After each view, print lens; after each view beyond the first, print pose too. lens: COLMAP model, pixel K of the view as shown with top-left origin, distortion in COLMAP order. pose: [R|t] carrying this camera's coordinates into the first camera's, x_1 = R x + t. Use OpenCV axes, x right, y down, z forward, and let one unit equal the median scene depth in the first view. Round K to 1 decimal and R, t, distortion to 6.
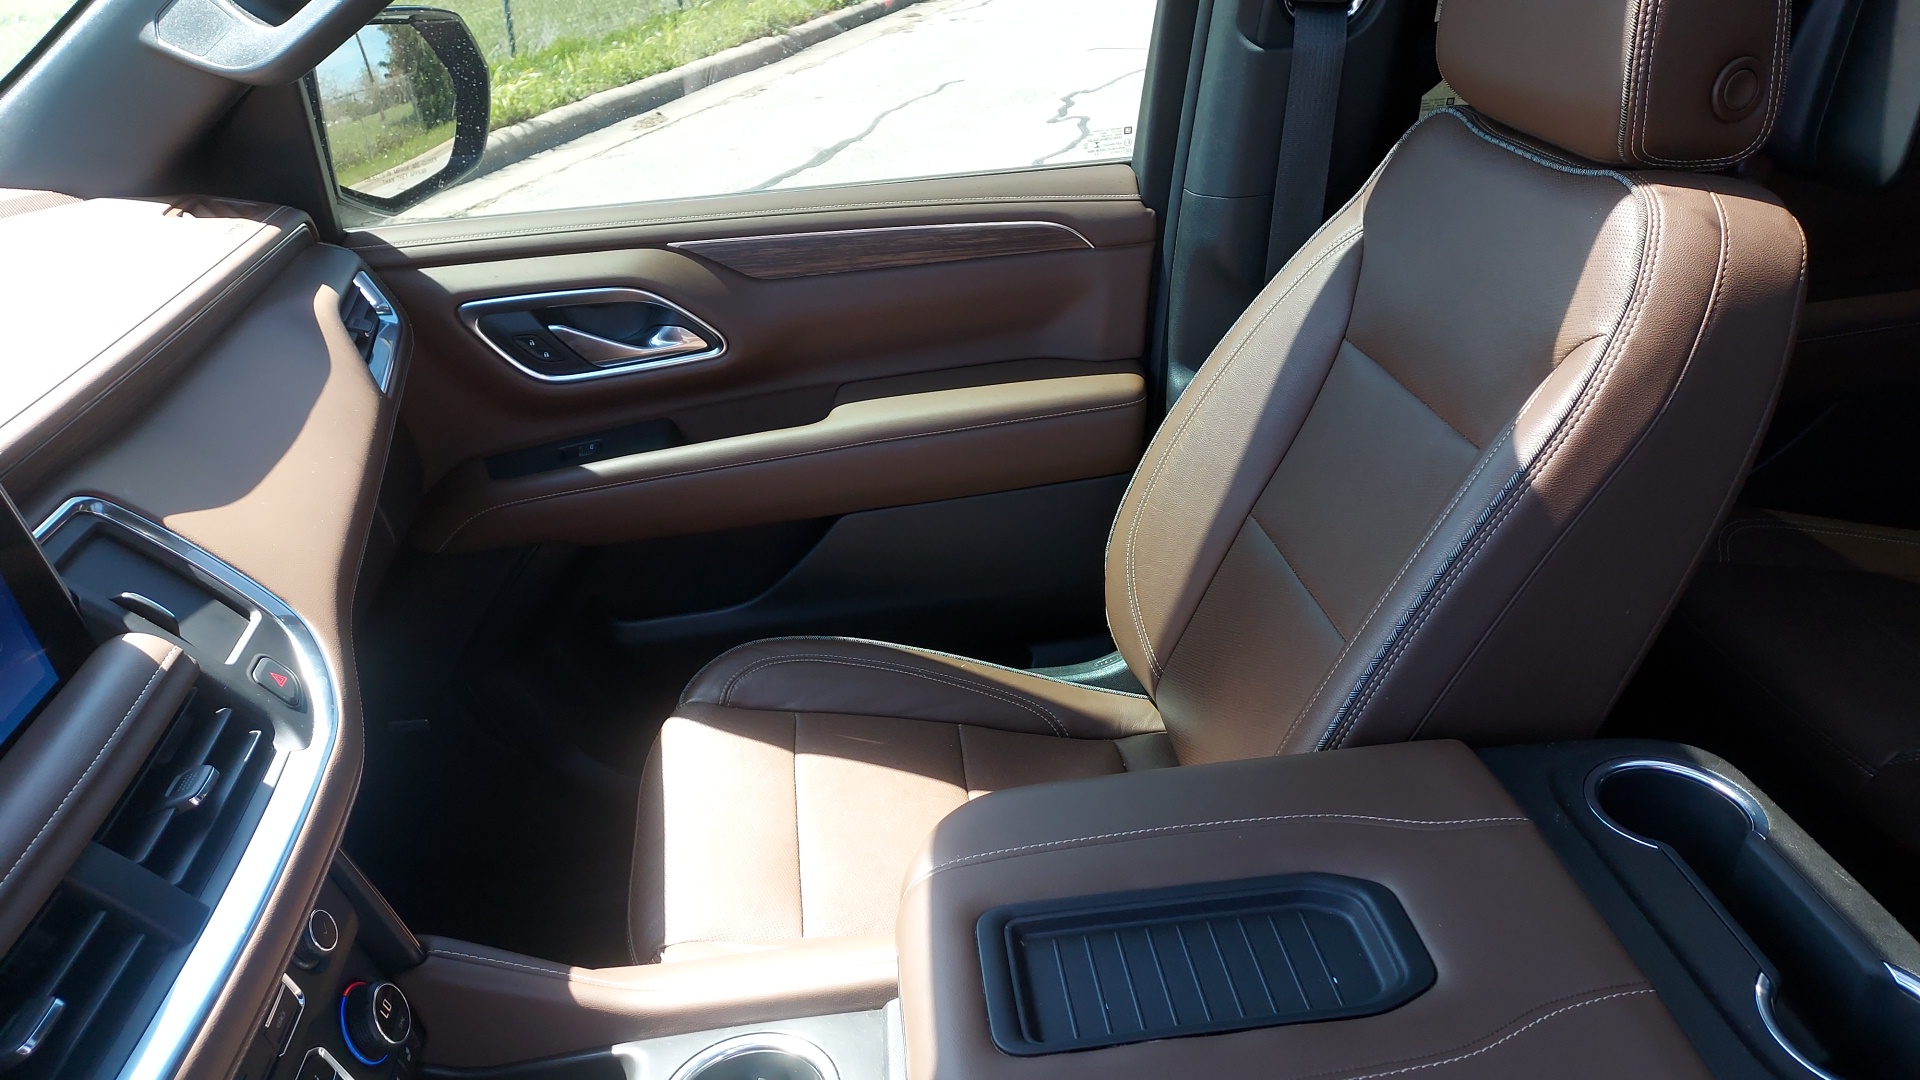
lens RADIAL K [[1361.8, 0, 980.1], [0, 1361.8, 535.8], [0, 0, 1]] dist [0.079252, -0.095304]
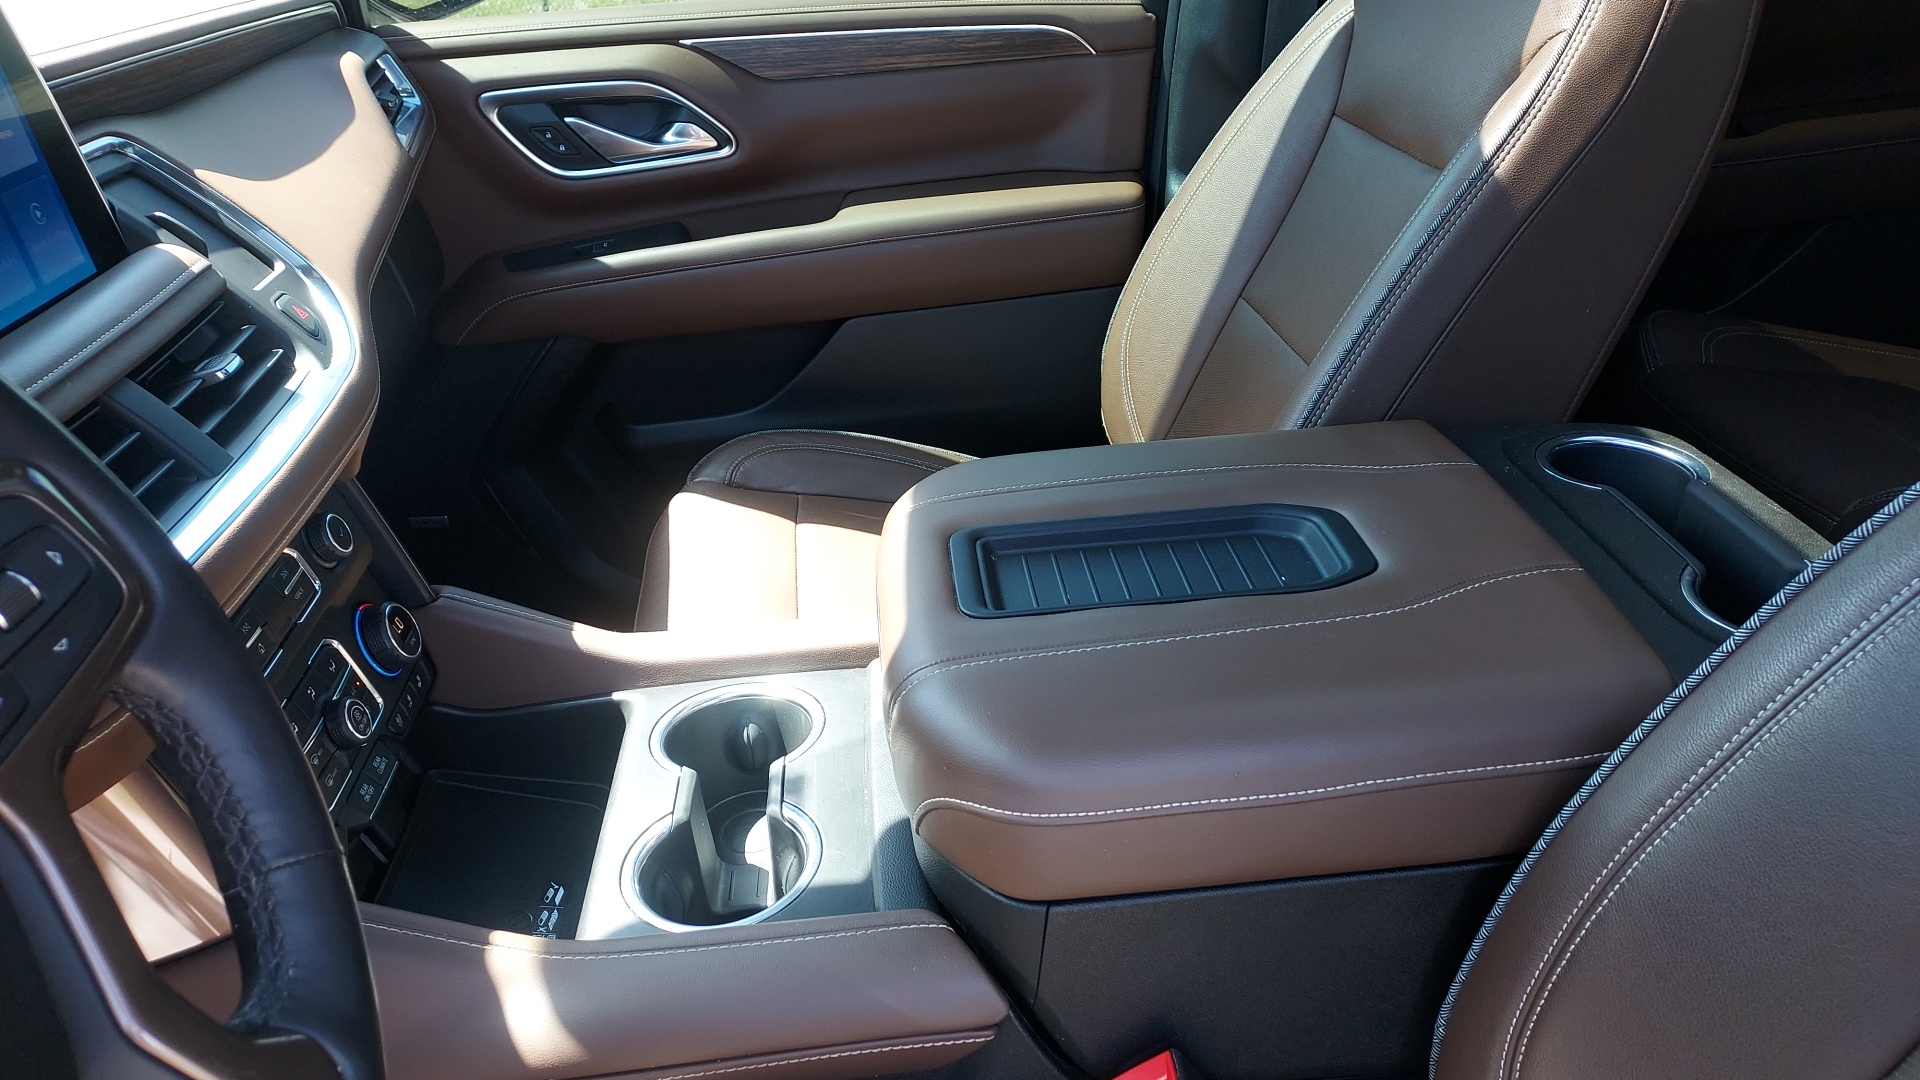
lens RADIAL K [[1365.2, 0, 983.7], [0, 1365.2, 537.0], [0, 0, 1]] dist [0.079684, -0.099962]
pose [[0.999757, 0.013597, -0.017357, 0.025935], [-0.013550, 0.999904, 0.002820, 0.171496], [0.017394, -0.002584, 0.999845, -0.037677]]
